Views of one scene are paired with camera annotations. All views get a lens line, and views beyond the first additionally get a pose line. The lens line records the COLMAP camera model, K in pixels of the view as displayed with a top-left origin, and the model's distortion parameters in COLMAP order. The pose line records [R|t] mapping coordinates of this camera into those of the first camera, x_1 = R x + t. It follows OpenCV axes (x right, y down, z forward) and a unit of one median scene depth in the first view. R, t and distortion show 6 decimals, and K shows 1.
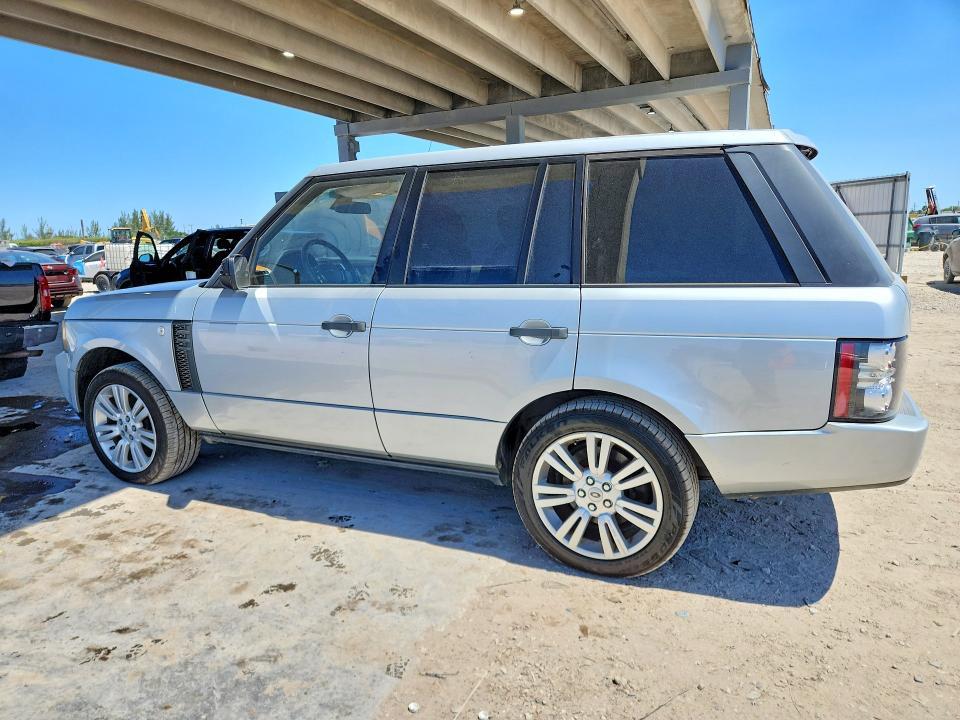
lens RADIAL K [[647.2, 0, 474.5], [0, 647.2, 359.8], [0, 0, 1]] dist [0.068140, -0.066231]
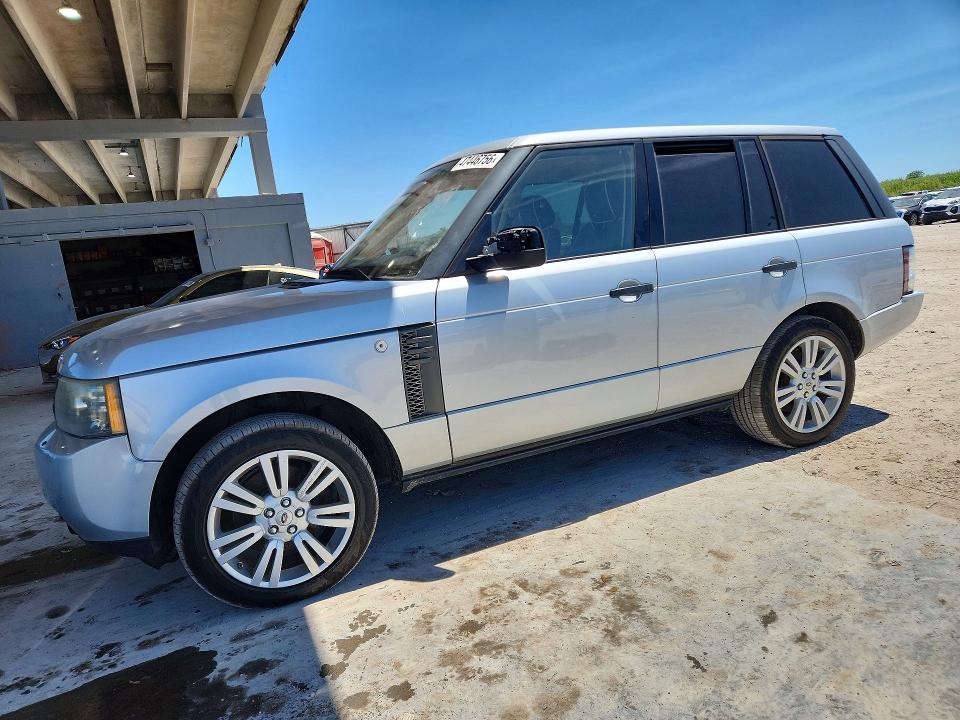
lens RADIAL K [[647.2, 0, 474.5], [0, 647.2, 359.8], [0, 0, 1]] dist [0.068140, -0.066231]
pose [[0.639467, -0.165946, 0.750695, -1.048094], [0.226113, 0.973837, 0.022663, -0.023842], [-0.734816, 0.155250, 0.660260, 0.498573]]
